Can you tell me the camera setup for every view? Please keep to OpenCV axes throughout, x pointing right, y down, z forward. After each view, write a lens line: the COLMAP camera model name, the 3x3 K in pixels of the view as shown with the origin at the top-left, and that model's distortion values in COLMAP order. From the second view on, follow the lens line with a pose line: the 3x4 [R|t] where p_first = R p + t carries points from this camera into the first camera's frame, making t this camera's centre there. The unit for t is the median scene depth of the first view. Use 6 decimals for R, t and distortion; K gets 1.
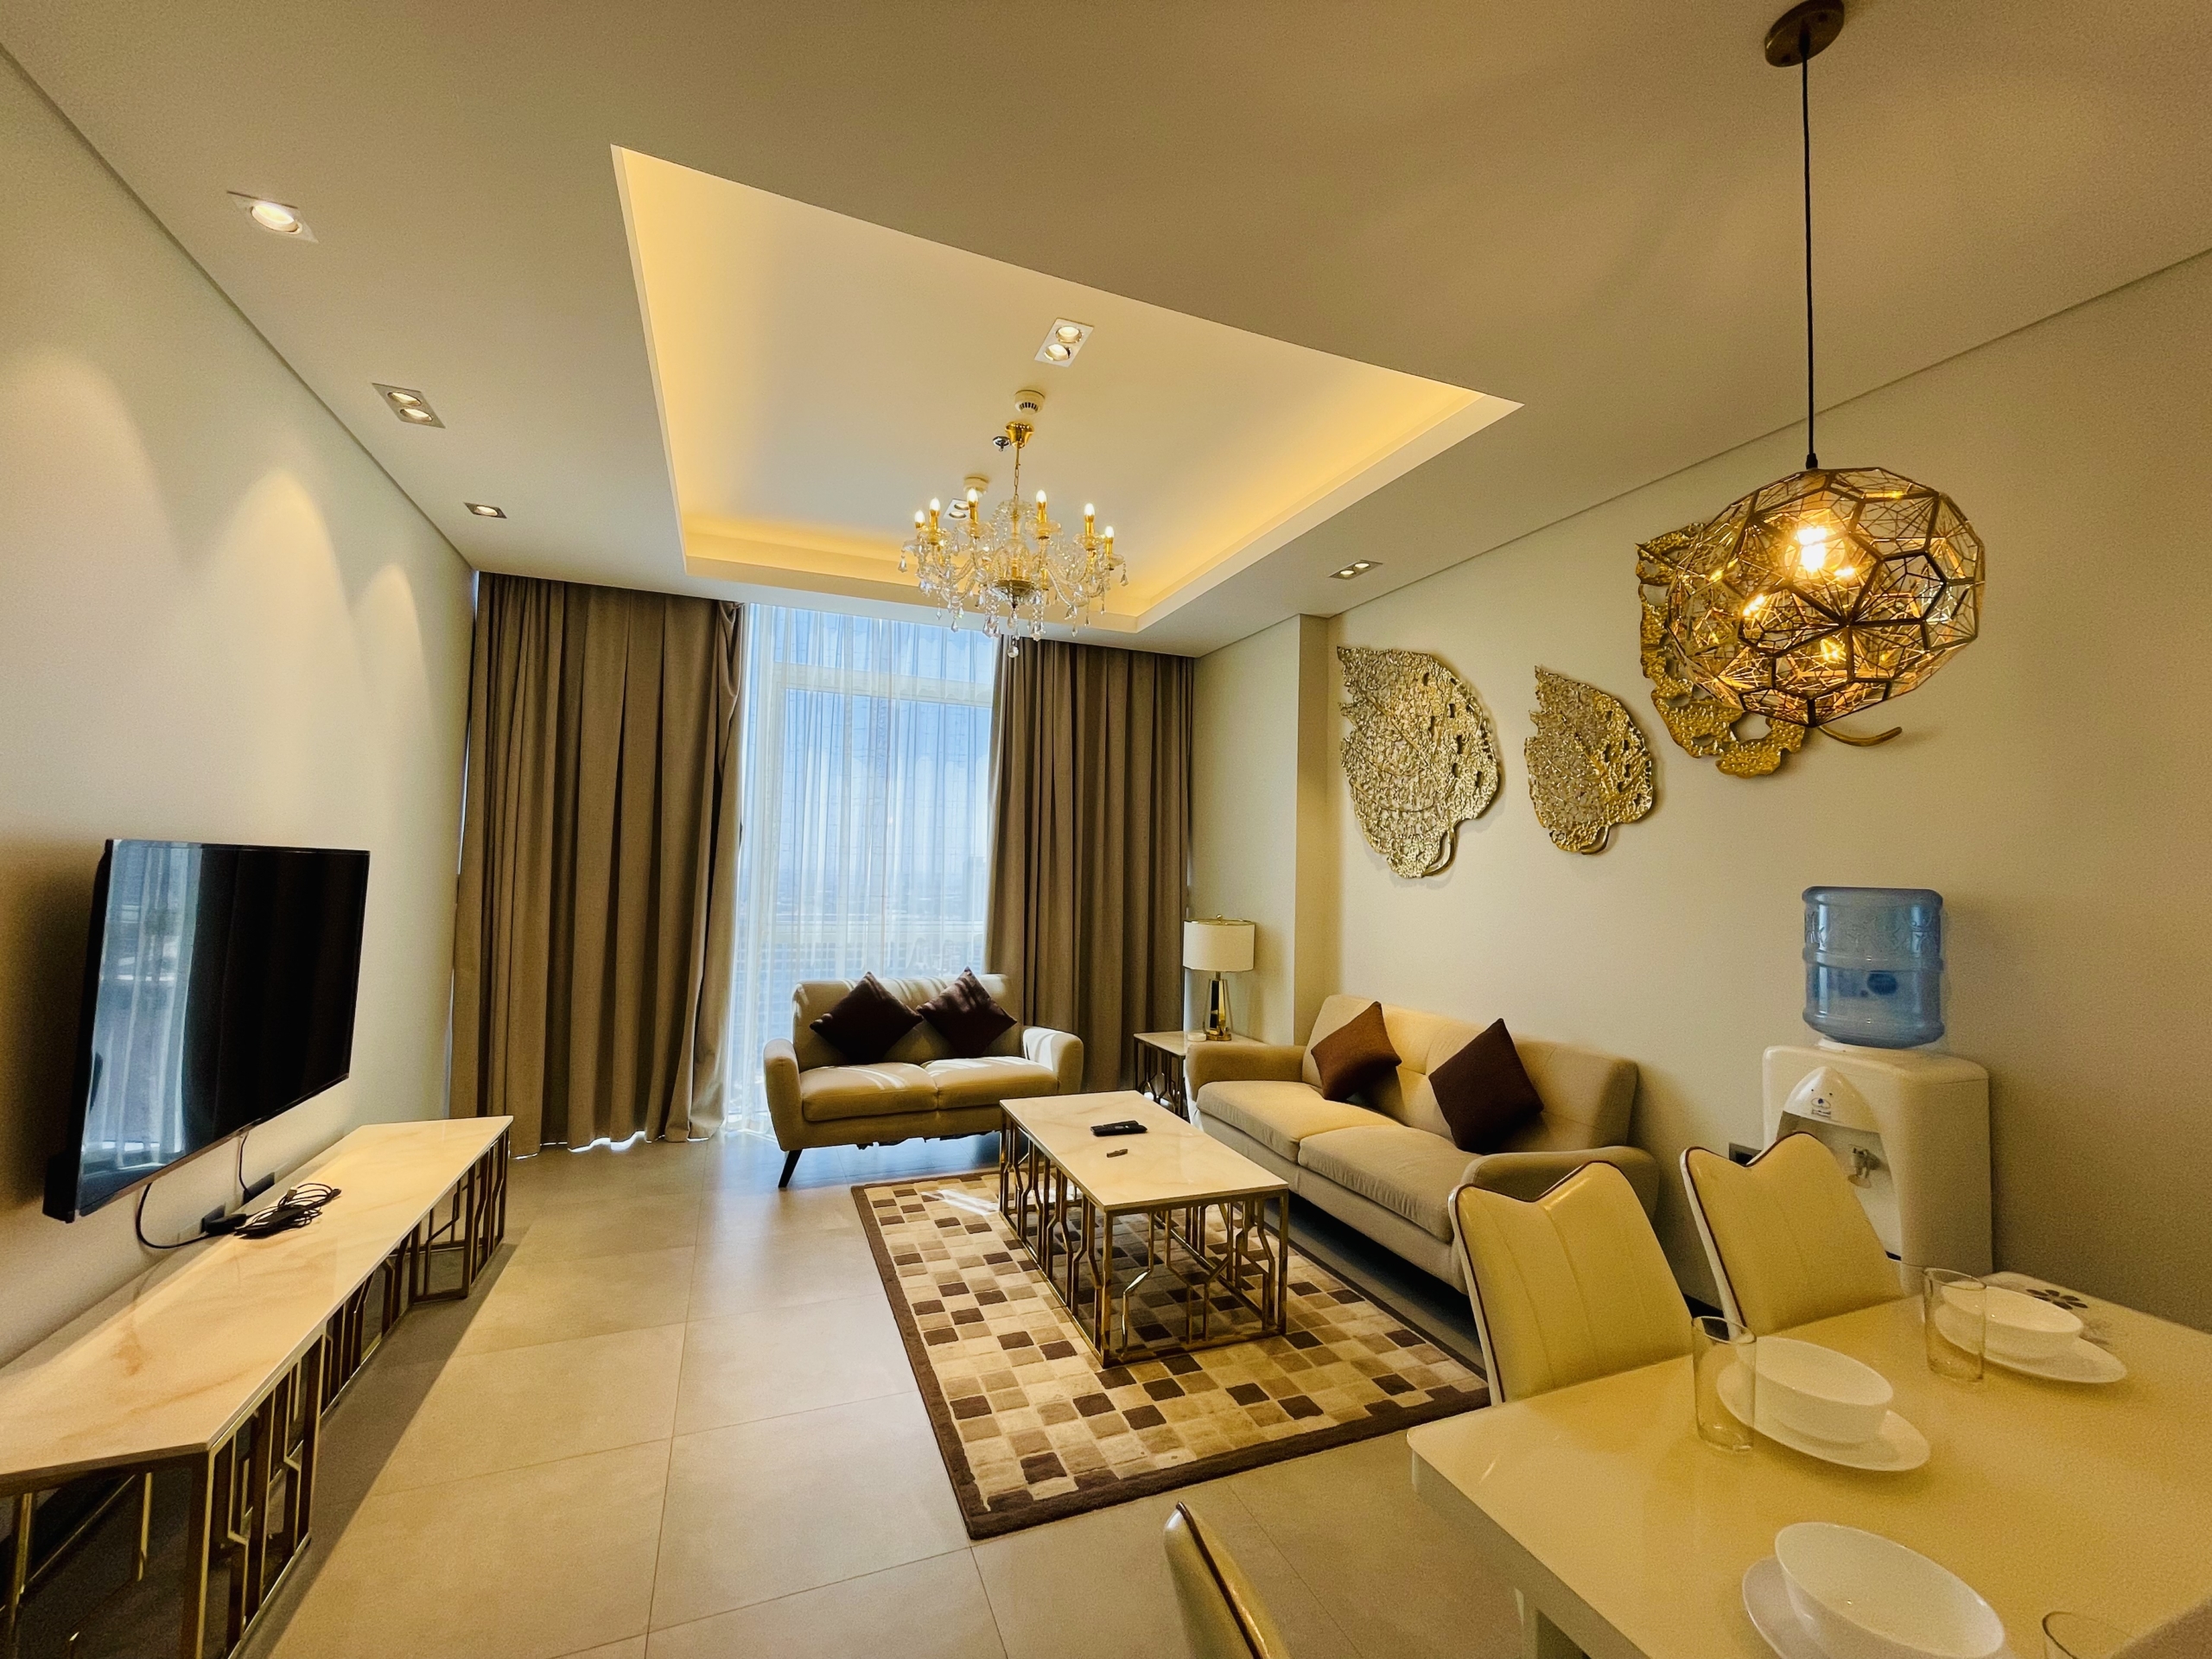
lens RADIAL K [[896.1, 0, 1103.5], [0, 896.1, 833.0], [0, 0, 1]] dist [-0.001435, 0.000109]
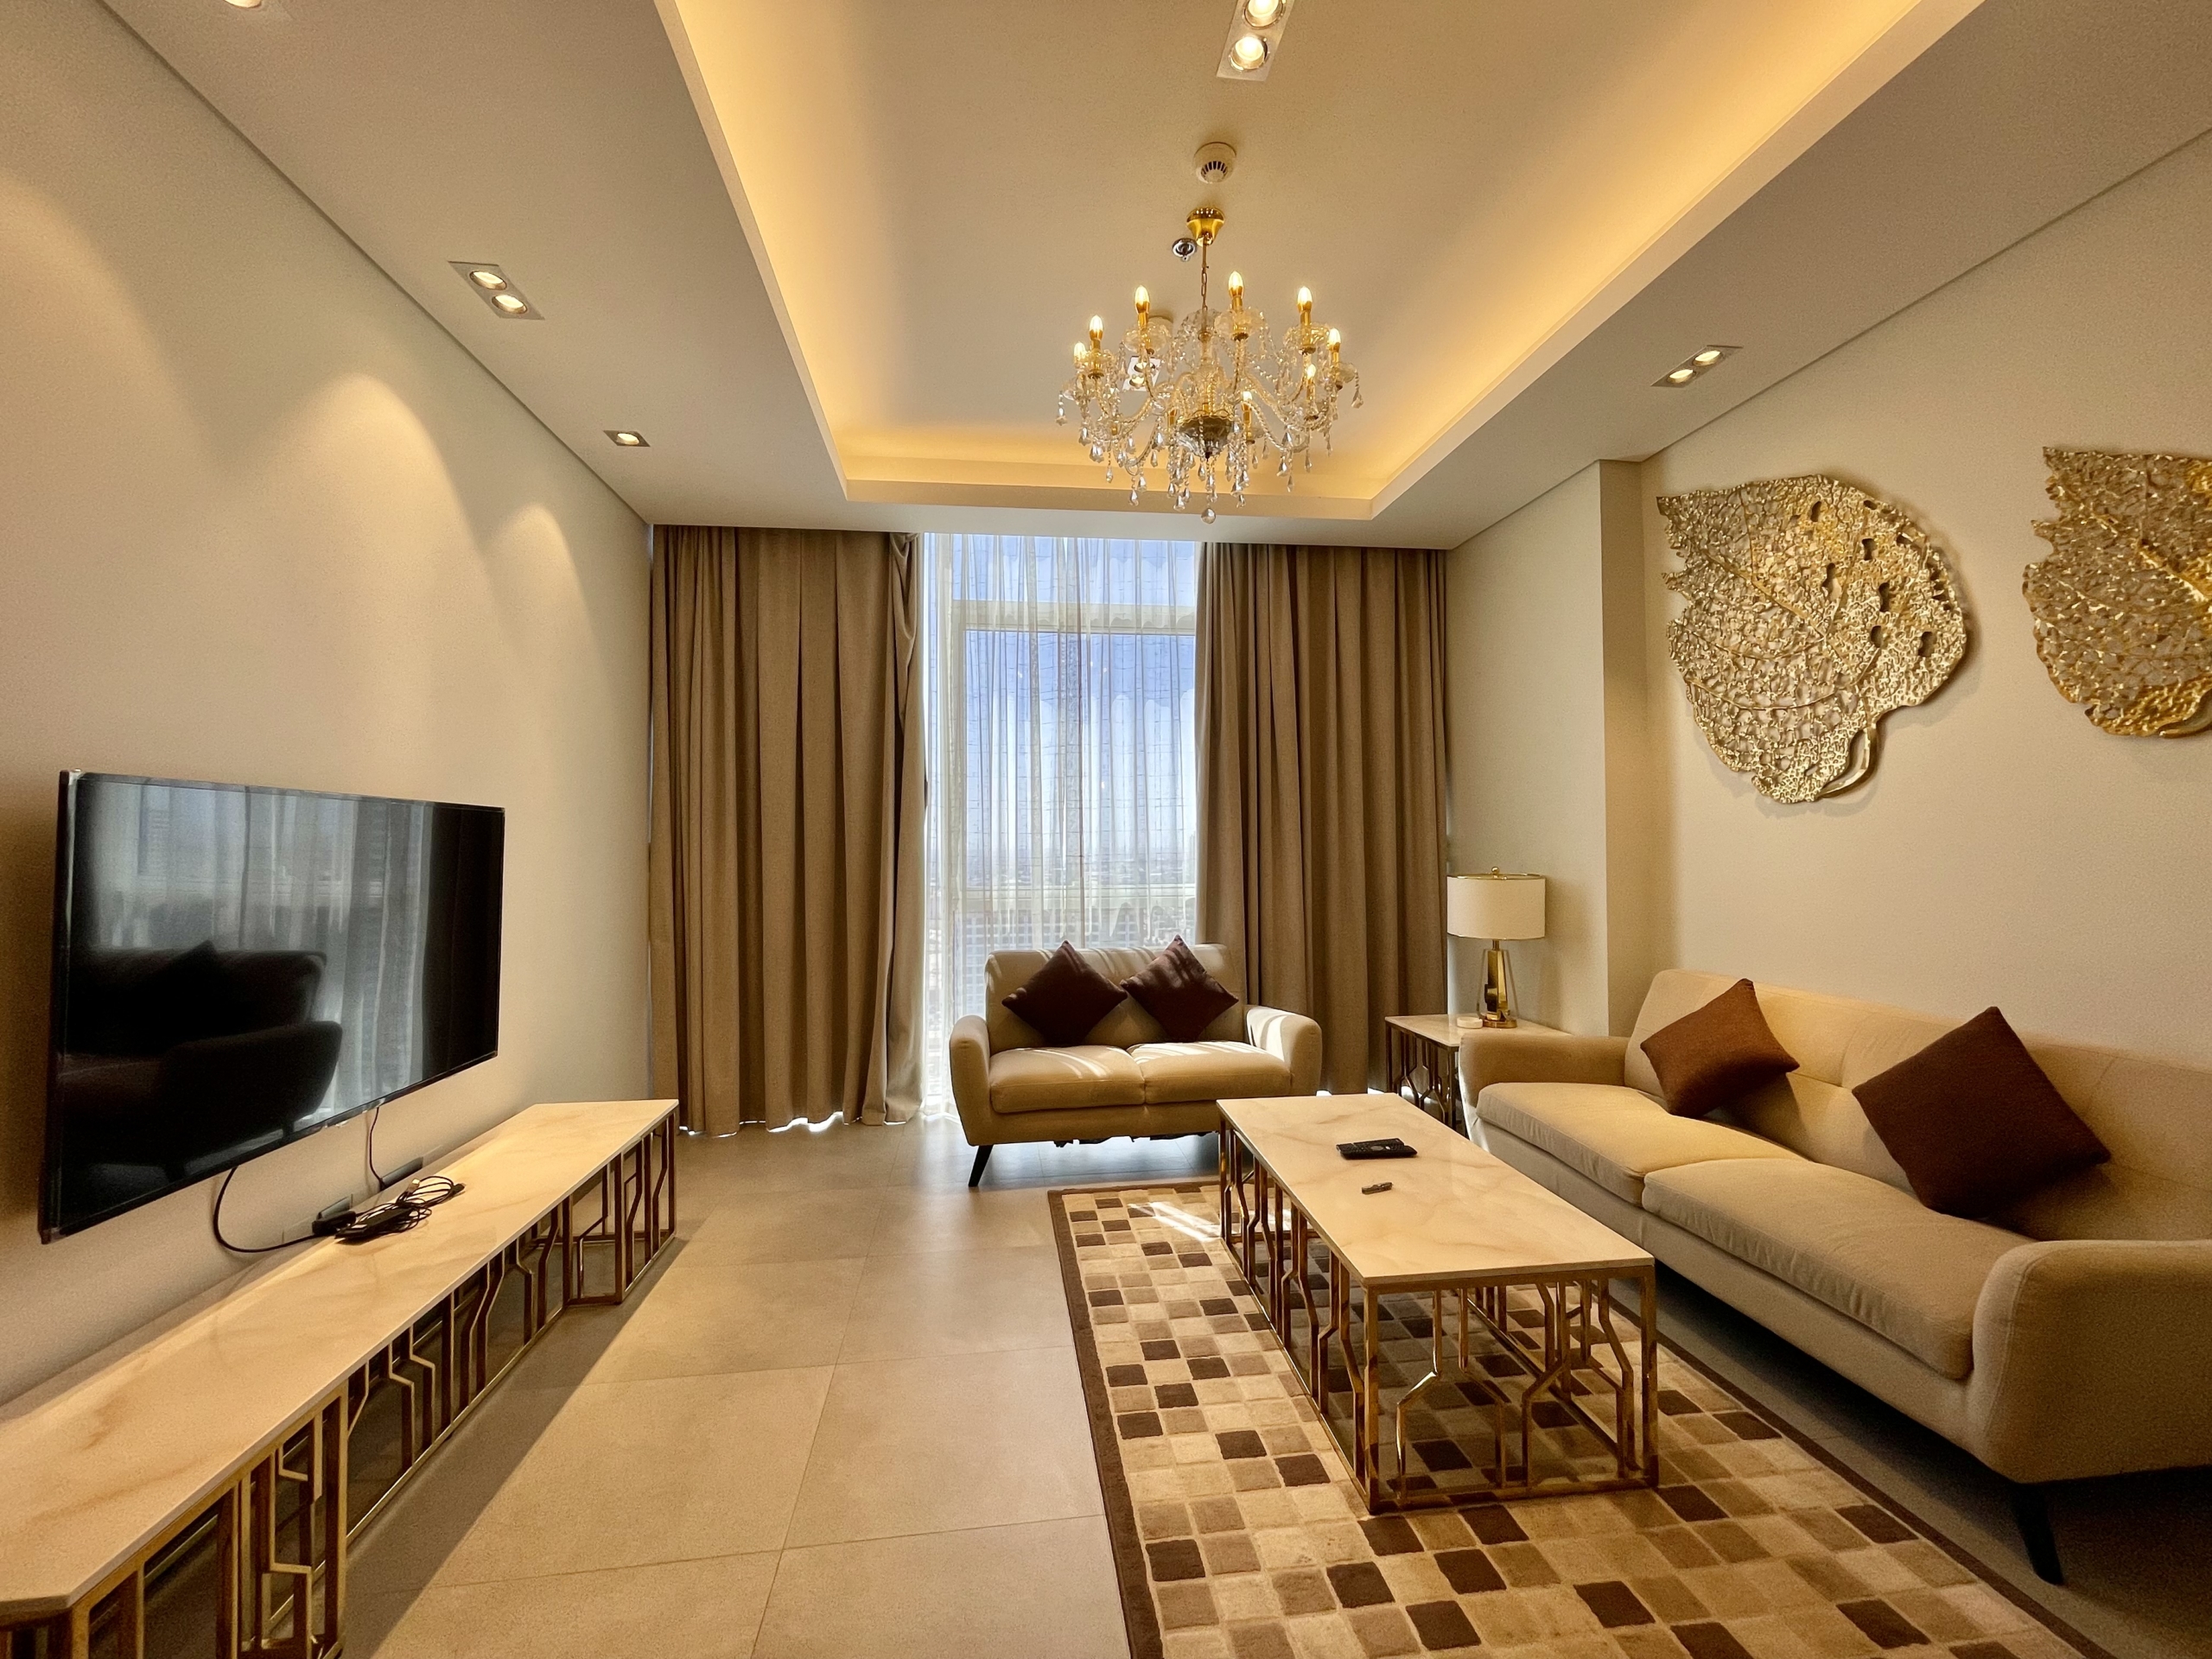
lens RADIAL K [[896.1, 0, 1103.5], [0, 896.1, 833.0], [0, 0, 1]] dist [-0.001435, 0.000109]
pose [[0.967864, -0.034485, -0.249099, -0.005904], [0.041608, 0.998860, 0.023382, 0.035439], [0.248009, -0.032995, 0.968196, 0.193996]]
